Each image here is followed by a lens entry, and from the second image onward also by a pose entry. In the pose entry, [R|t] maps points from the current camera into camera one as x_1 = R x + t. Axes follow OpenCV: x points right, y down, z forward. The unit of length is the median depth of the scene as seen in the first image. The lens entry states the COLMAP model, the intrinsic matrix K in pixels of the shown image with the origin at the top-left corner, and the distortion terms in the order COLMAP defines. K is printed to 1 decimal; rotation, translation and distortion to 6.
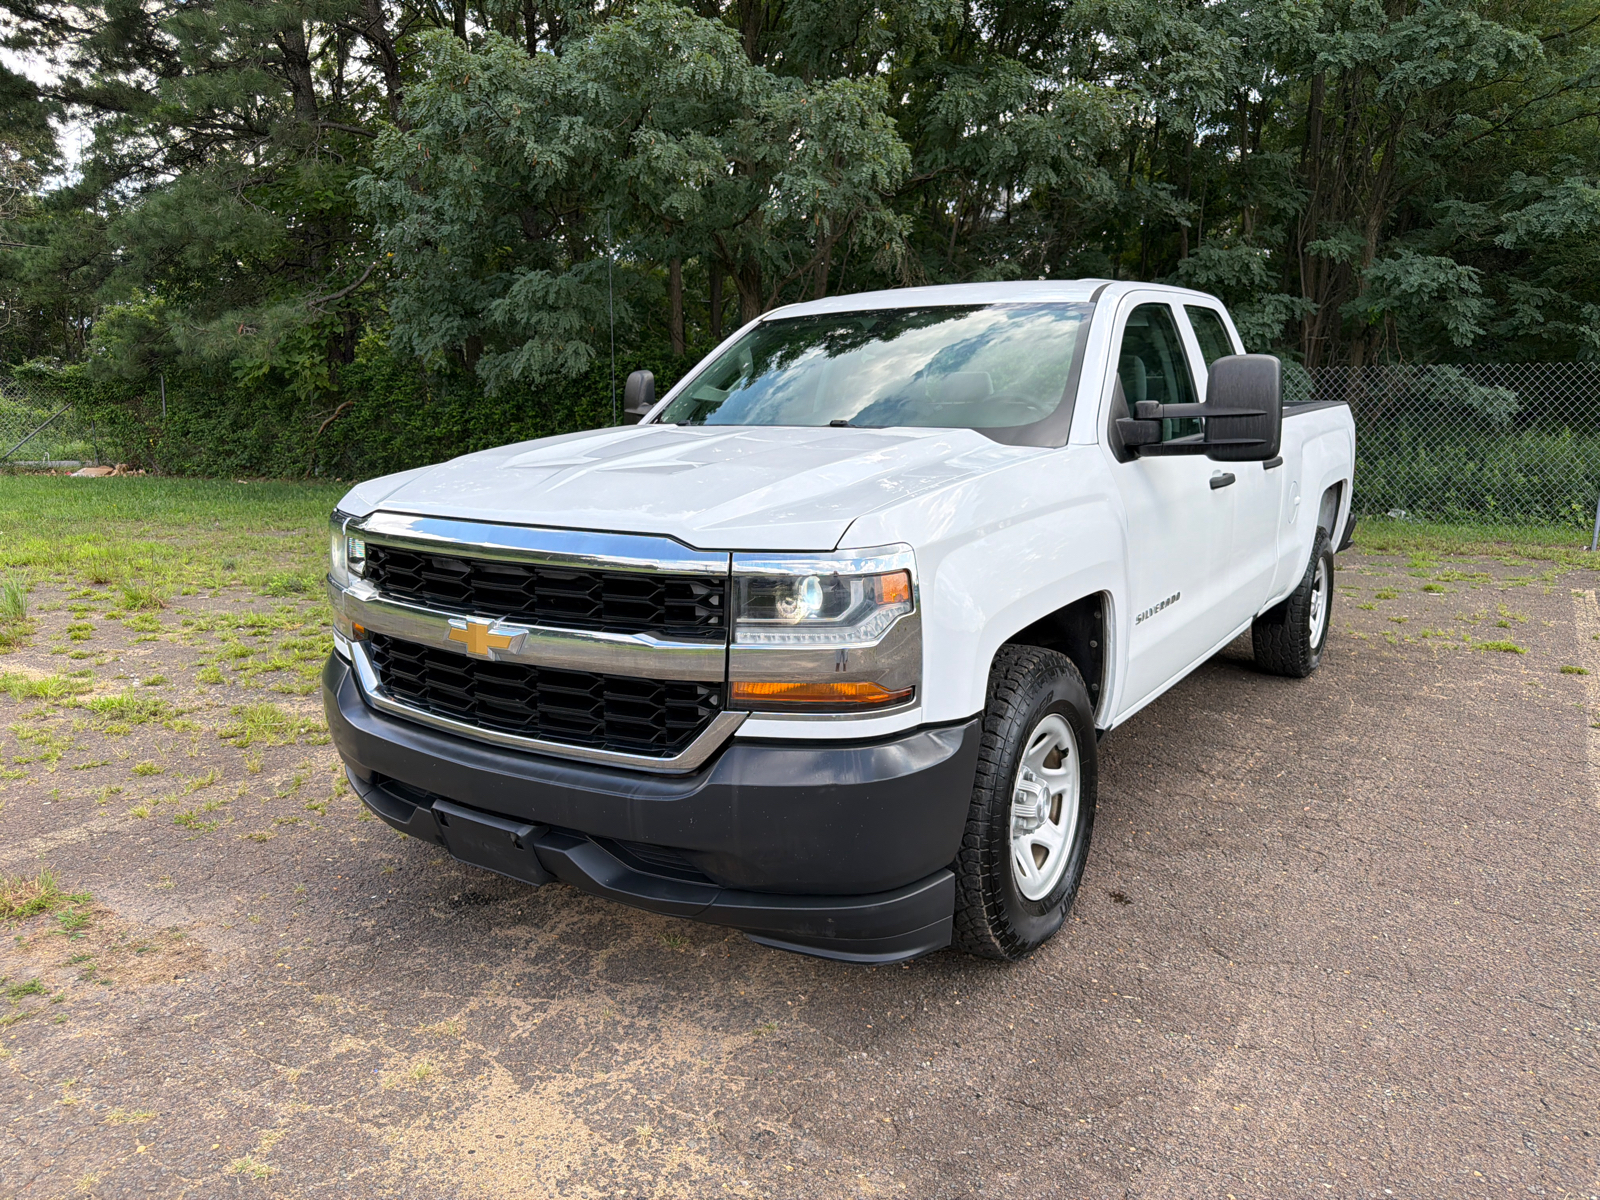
lens RADIAL K [[1160.8, 0, 795.3], [0, 1160.8, 593.7], [0, 0, 1]] dist [0.006507, -0.013073]
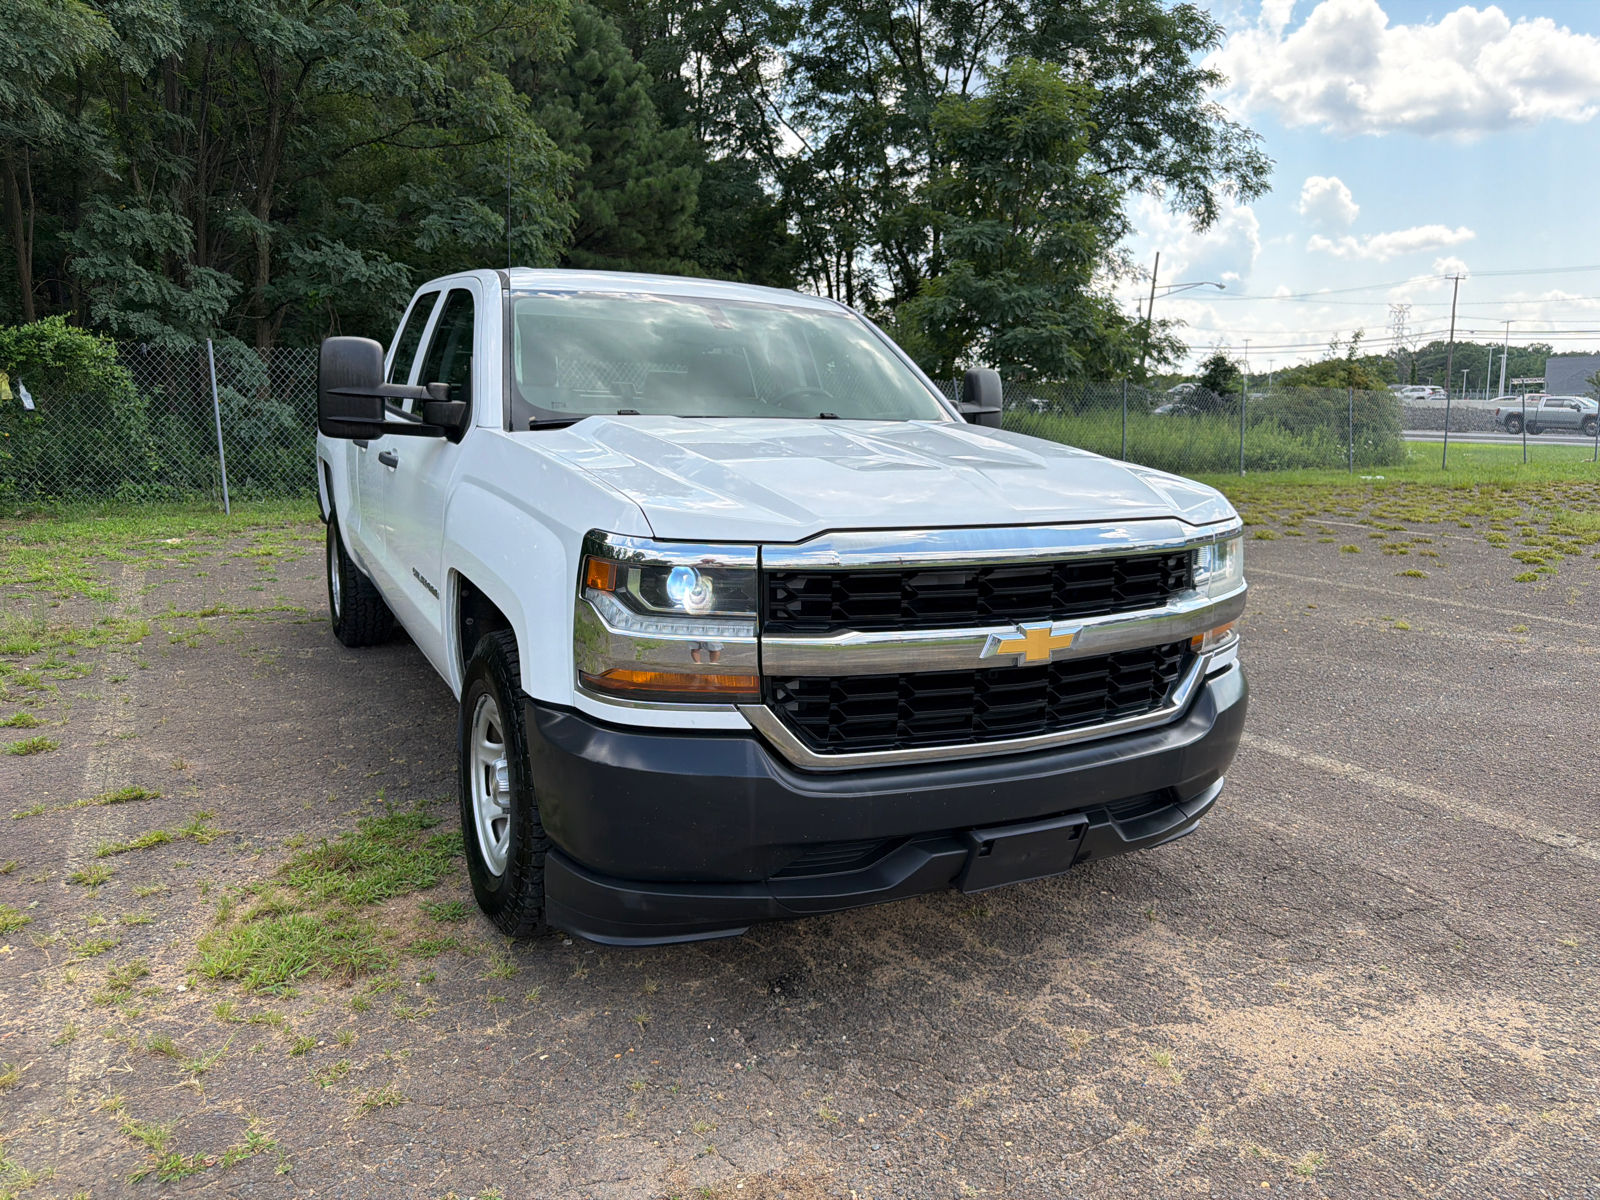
lens RADIAL K [[1155.9, 0, 800.0], [0, 1155.9, 598.3], [0, 0, 1]] dist [0.015531, -0.021306]
pose [[0.458726, -0.138394, 0.877734, -1.031237], [0.116690, 0.988625, 0.094893, -0.097762], [-0.880882, 0.058893, 0.469657, 0.613300]]
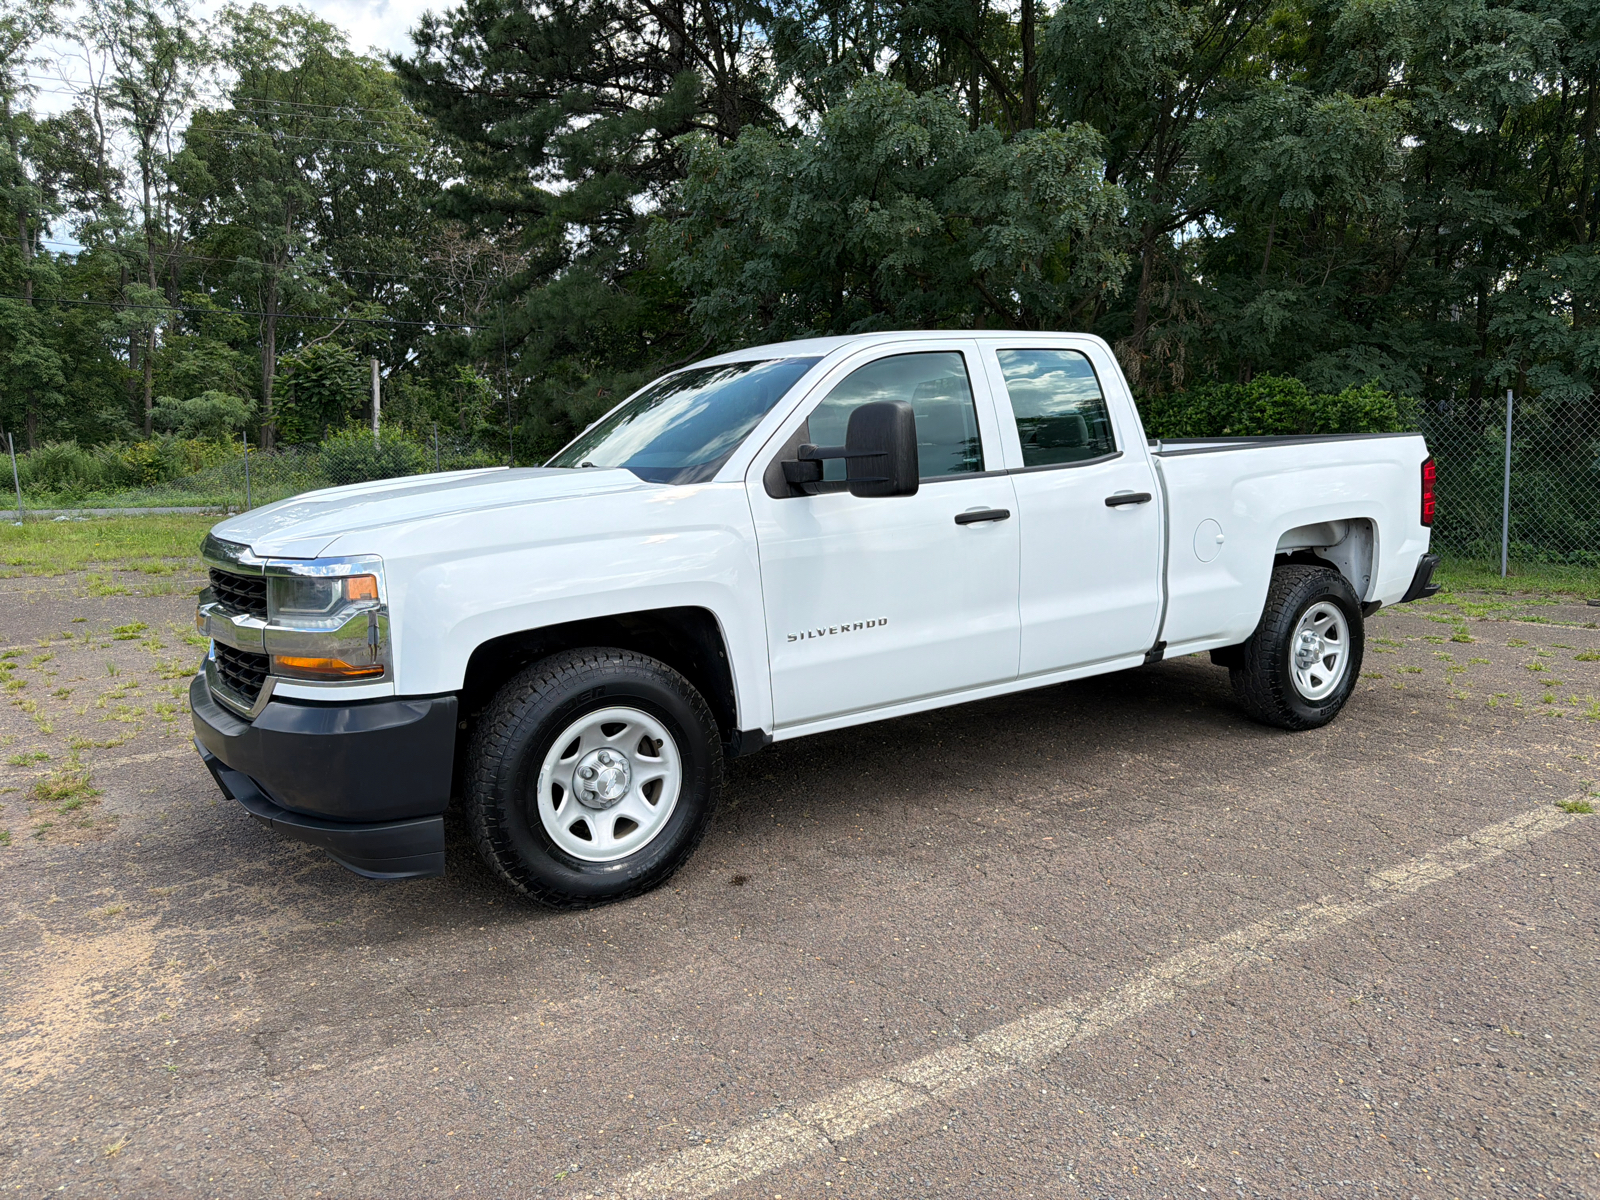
lens RADIAL K [[1151.8, 0, 810.0], [0, 1151.8, 599.9], [0, 0, 1]] dist [0.033247, -0.052895]
pose [[0.925239, 0.030125, -0.378188, 0.809631], [-0.041716, 0.998876, -0.022491, 0.011456], [0.377085, 0.036586, 0.925456, -0.025744]]
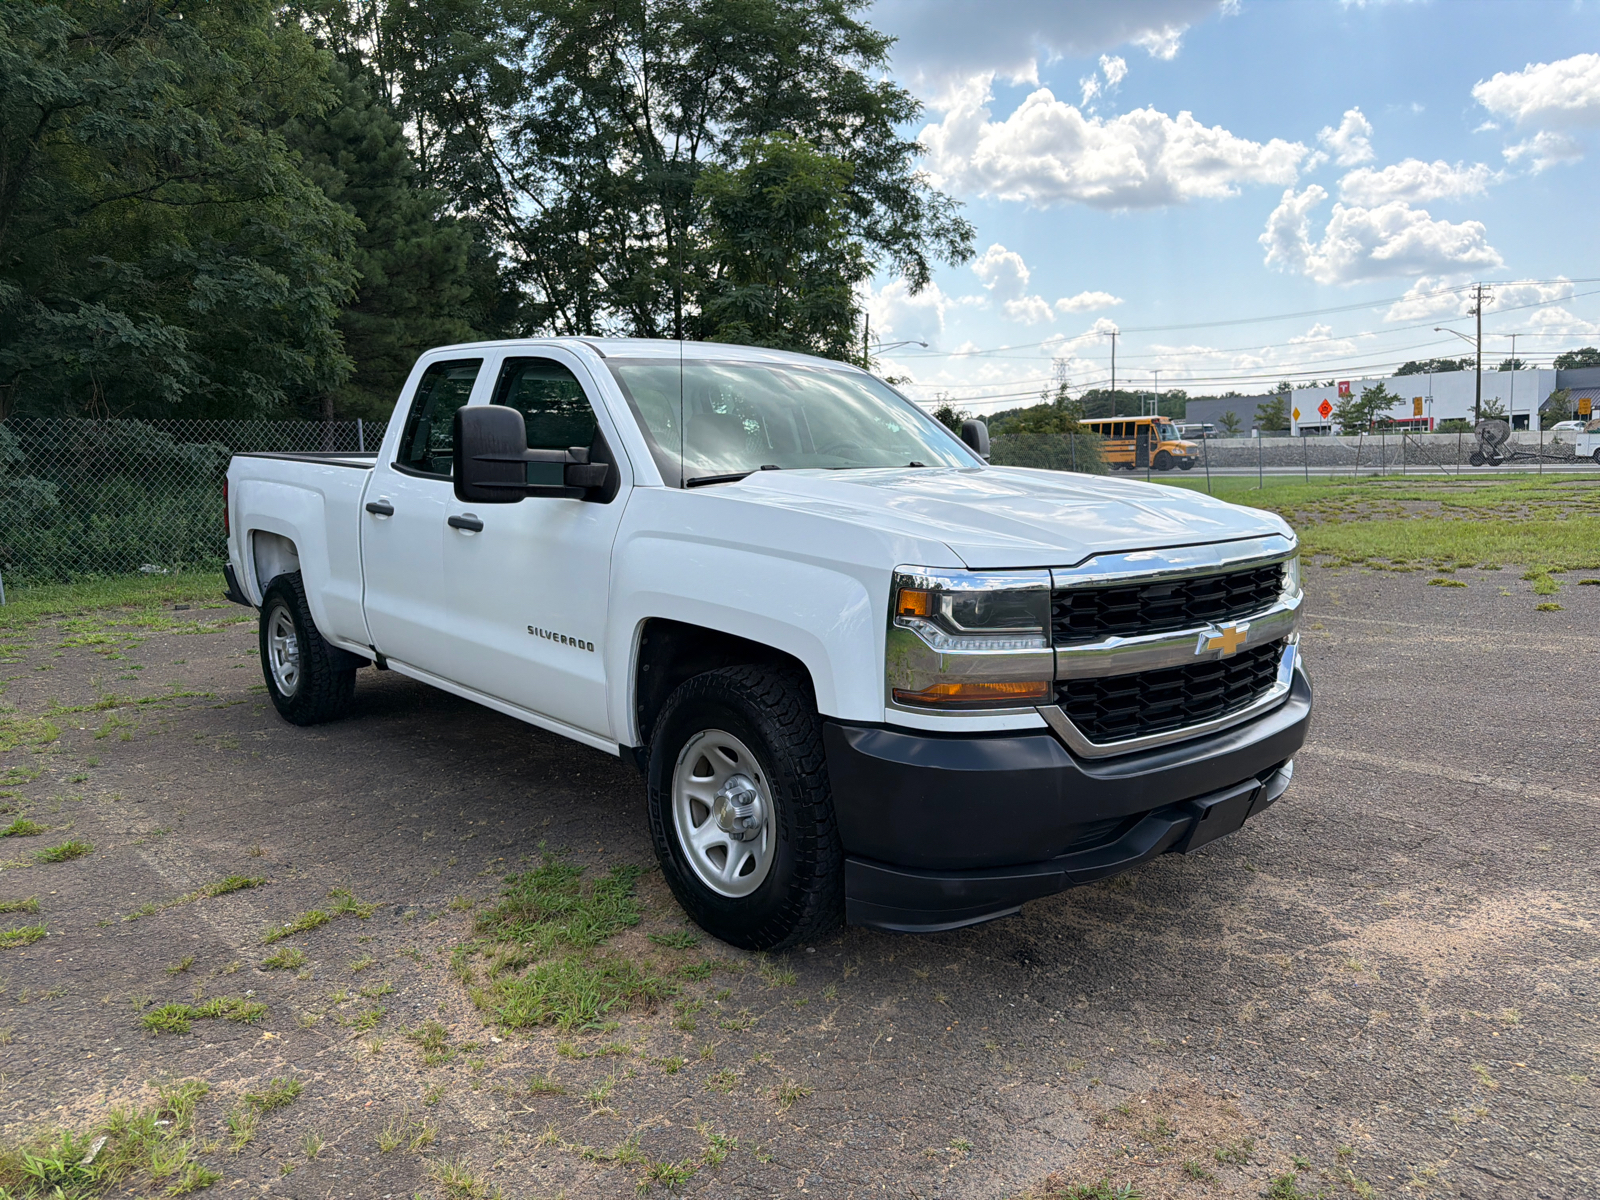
lens RADIAL K [[1155.9, 0, 800.0], [0, 1155.9, 598.3], [0, 0, 1]] dist [0.015531, -0.021306]
pose [[0.218396, -0.118597, 0.968627, -1.292683], [0.162521, 0.983146, 0.083731, -0.148948], [-0.962232, 0.139135, 0.233990, 0.975717]]
